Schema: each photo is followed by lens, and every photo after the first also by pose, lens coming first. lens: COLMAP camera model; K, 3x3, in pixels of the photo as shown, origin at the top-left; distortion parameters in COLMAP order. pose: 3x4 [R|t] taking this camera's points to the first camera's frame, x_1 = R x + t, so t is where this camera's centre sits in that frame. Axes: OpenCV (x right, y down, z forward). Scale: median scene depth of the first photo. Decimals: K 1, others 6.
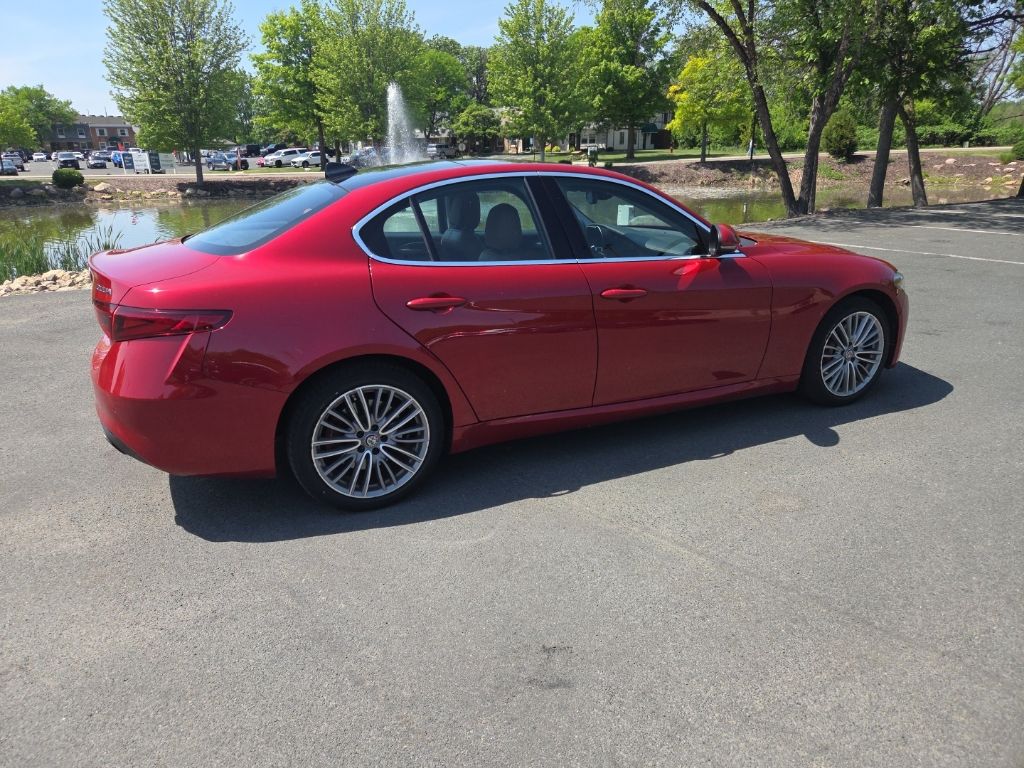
lens RADIAL K [[683.5, 0, 498.0], [0, 683.5, 379.7], [0, 0, 1]] dist [0.068771, -0.052798]
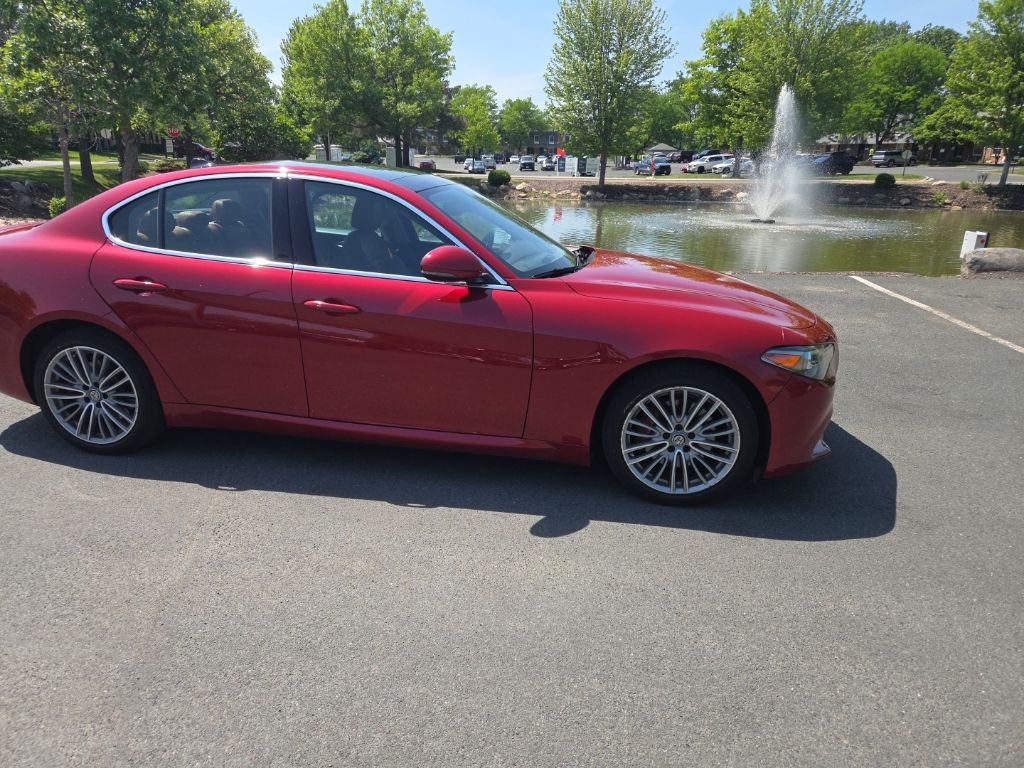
lens RADIAL K [[682.7, 0, 494.3], [0, 682.7, 392.3], [0, 0, 1]] dist [0.073073, -0.054421]
pose [[0.823093, 0.208282, -0.528334, 0.065172], [-0.203793, 0.976681, 0.067540, -0.008748], [0.530081, 0.052079, 0.846346, 0.023259]]
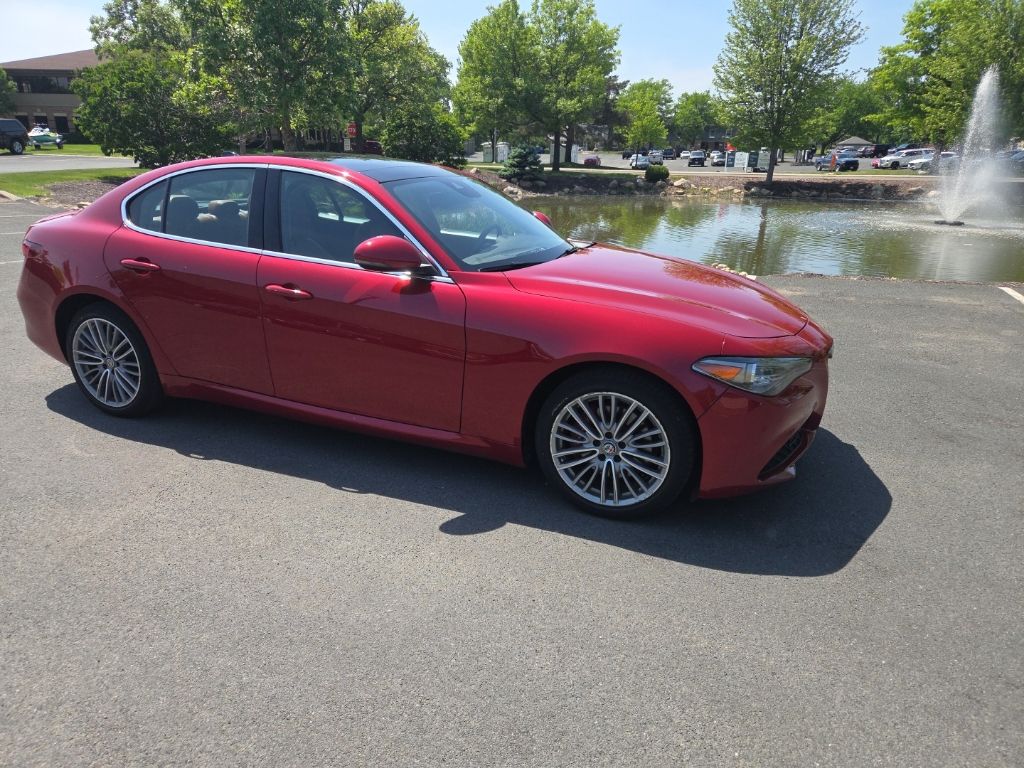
lens RADIAL K [[682.7, 0, 501.6], [0, 682.7, 388.9], [0, 0, 1]] dist [0.073073, -0.054421]
pose [[0.676007, 0.263037, -0.688350, 0.080821], [-0.254731, 0.959949, 0.116659, -0.013464], [0.691467, 0.096482, 0.715936, 0.037283]]
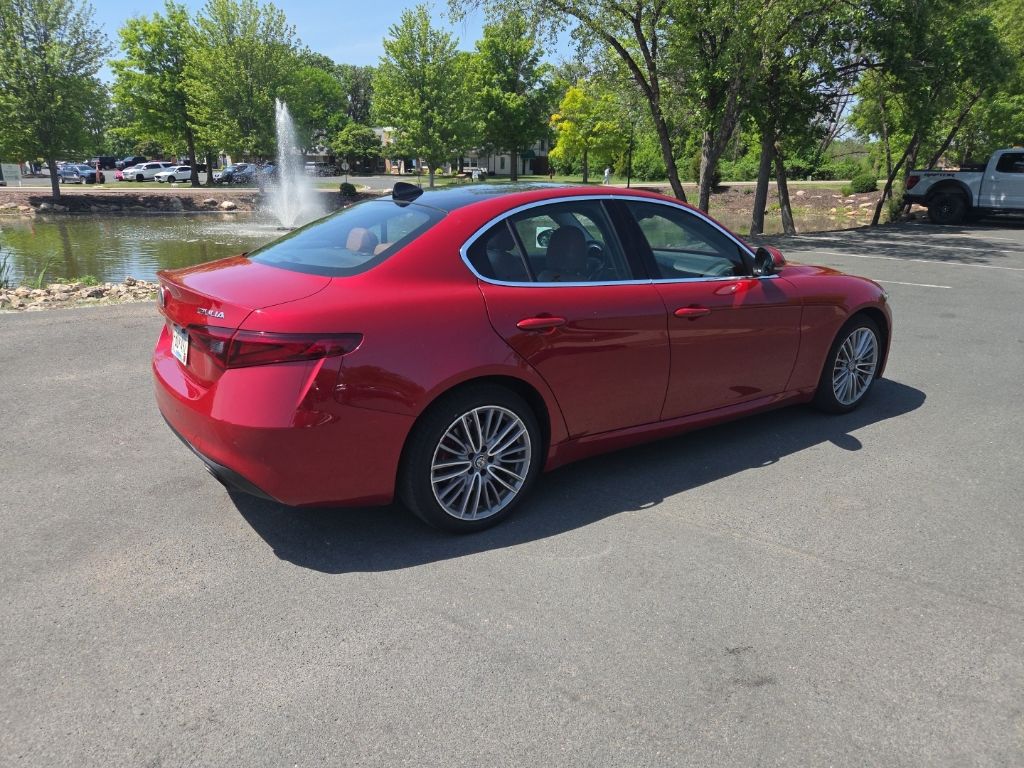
lens RADIAL K [[683.5, 0, 497.5], [0, 683.5, 394.7], [0, 0, 1]] dist [0.068771, -0.052798]
pose [[0.985112, -0.028221, 0.169584, -0.021193], [0.029859, 0.999529, -0.007114, -0.000078], [-0.169303, 0.012072, 0.985490, 0.000934]]
